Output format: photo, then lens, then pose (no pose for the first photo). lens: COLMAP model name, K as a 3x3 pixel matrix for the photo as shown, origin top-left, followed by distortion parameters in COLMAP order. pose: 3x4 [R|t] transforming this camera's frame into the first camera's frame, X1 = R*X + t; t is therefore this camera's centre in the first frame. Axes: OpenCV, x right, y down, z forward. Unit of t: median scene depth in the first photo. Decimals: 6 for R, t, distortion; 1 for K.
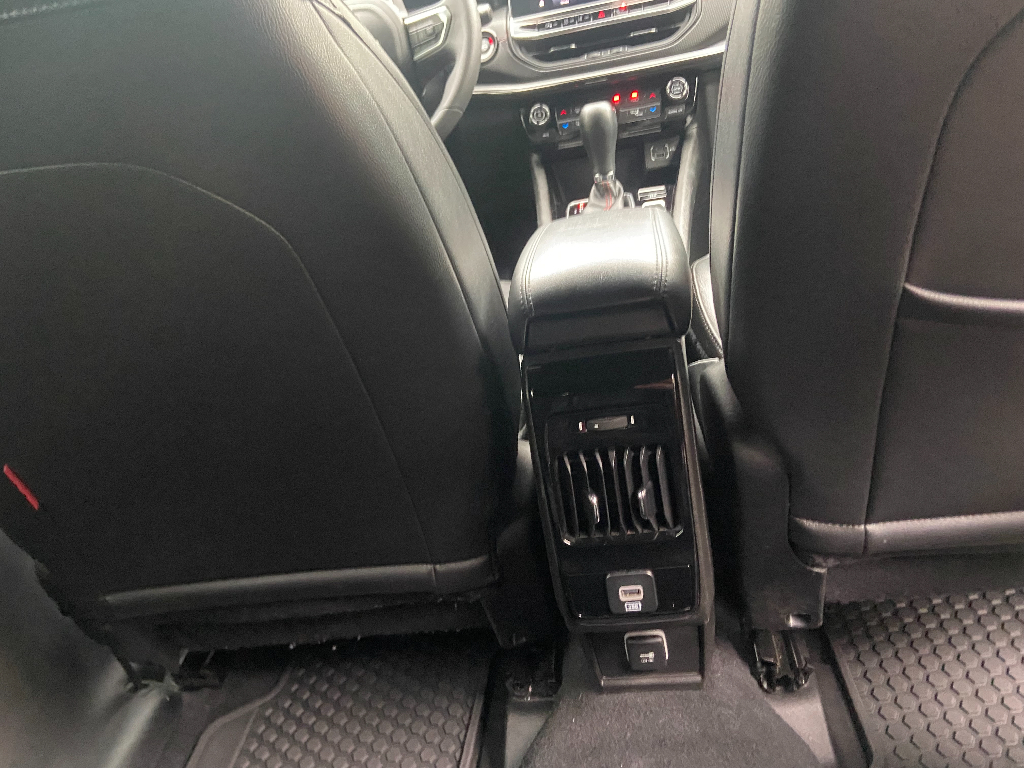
lens RADIAL K [[773.0, 0, 512.0], [0, 773.0, 384.0], [0, 0, 1]] dist [0.124320, -0.160684]
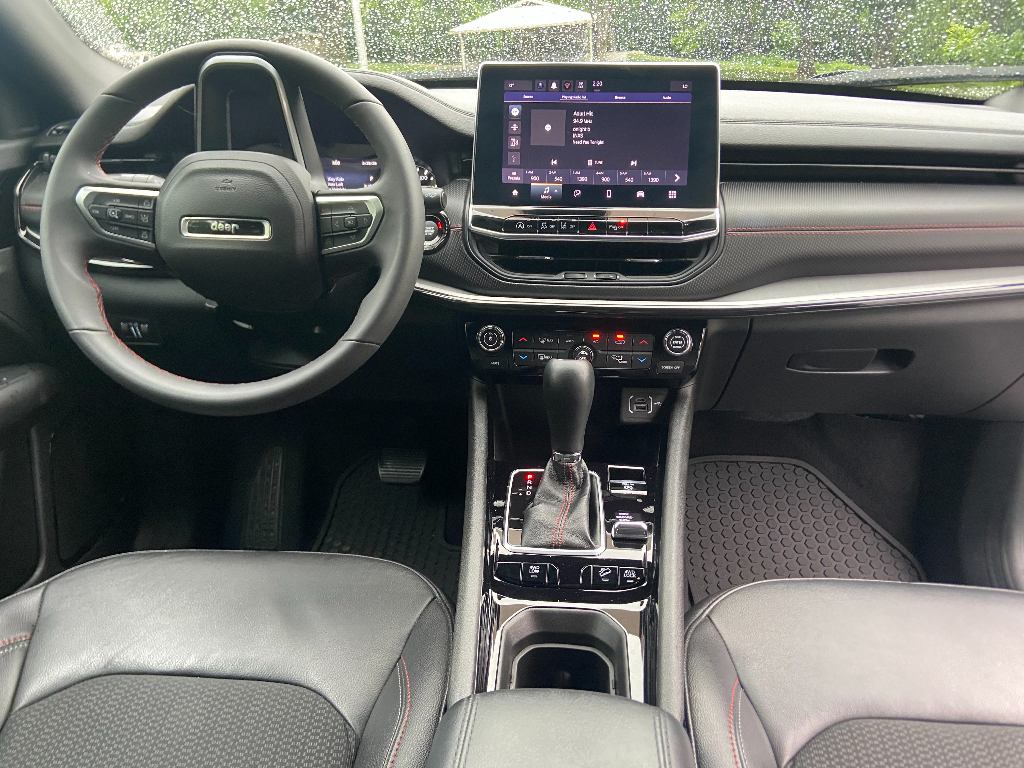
lens RADIAL K [[776.5, 0, 519.0], [0, 776.5, 382.6], [0, 0, 1]] dist [0.132558, -0.173705]
pose [[0.982344, 0.150354, 0.111328, -0.013513], [-0.146327, 0.988277, -0.043548, -0.280317], [-0.116570, 0.026489, 0.992829, 0.282588]]
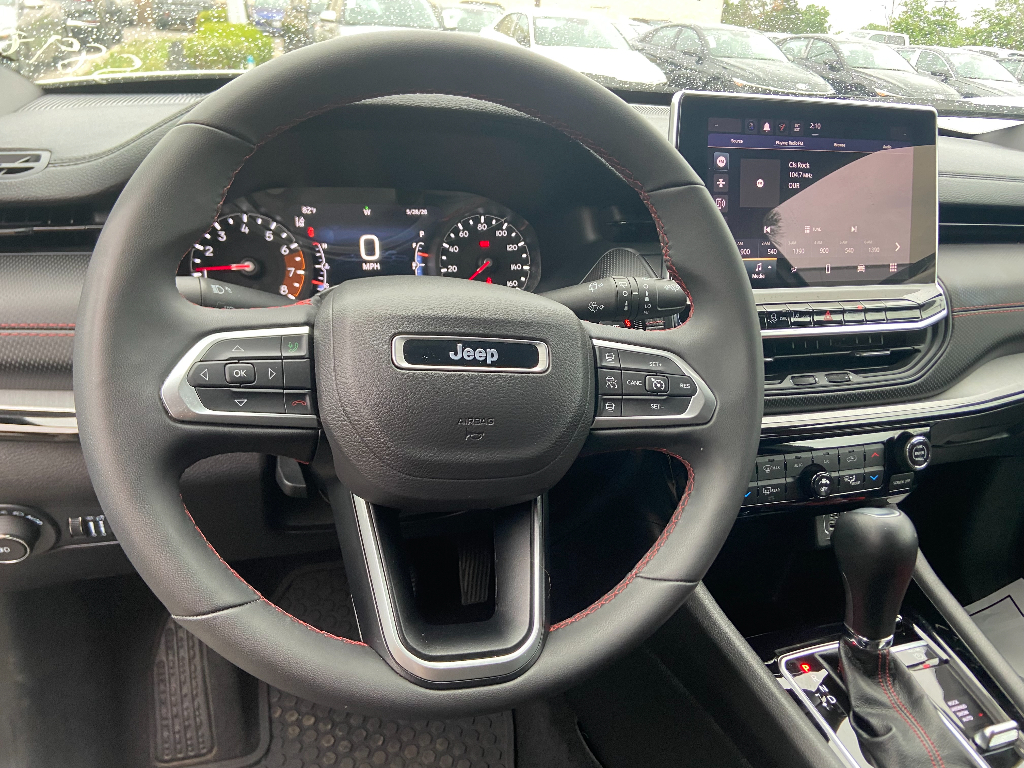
lens RADIAL K [[776.5, 0, 519.0], [0, 776.5, 382.6], [0, 0, 1]] dist [0.132558, -0.173705]
pose [[0.865186, 0.051052, 0.498846, -0.350852], [-0.037153, 0.998596, -0.037759, -0.389784], [-0.500073, 0.014135, 0.865868, 0.621567]]
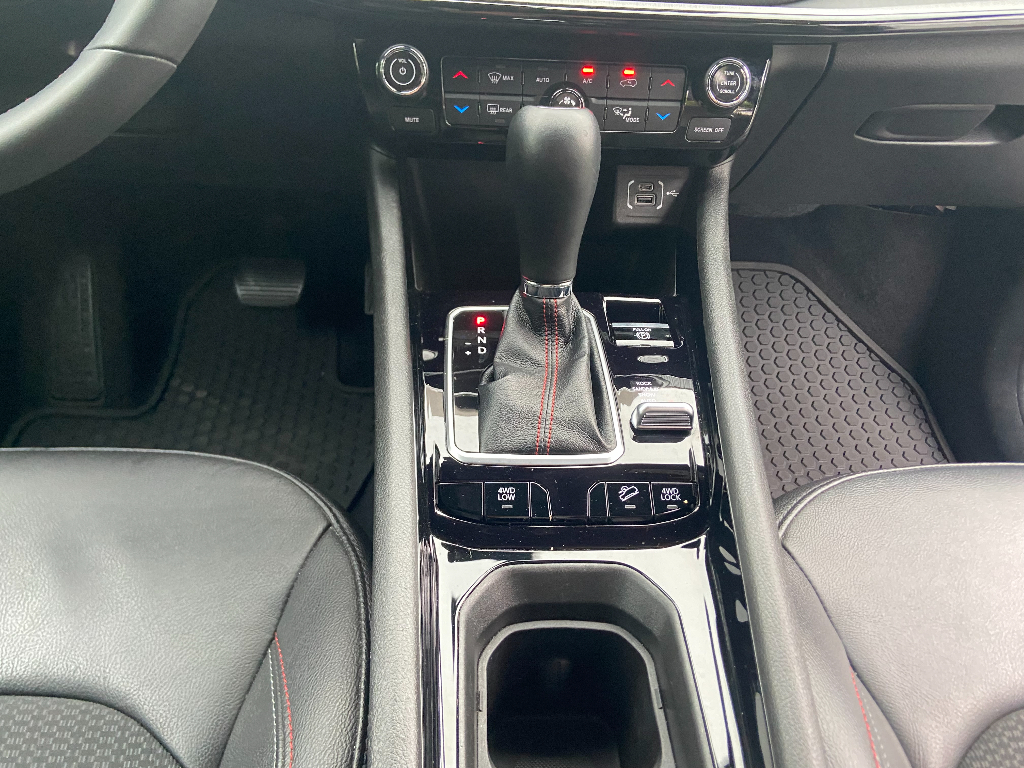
lens RADIAL K [[776.5, 0, 519.0], [0, 776.5, 382.6], [0, 0, 1]] dist [0.132558, -0.173705]
pose [[0.957055, 0.085516, 0.277006, -0.006629], [-0.143060, 0.970374, 0.194702, -0.280543], [-0.252149, -0.225969, 0.940935, 0.575105]]
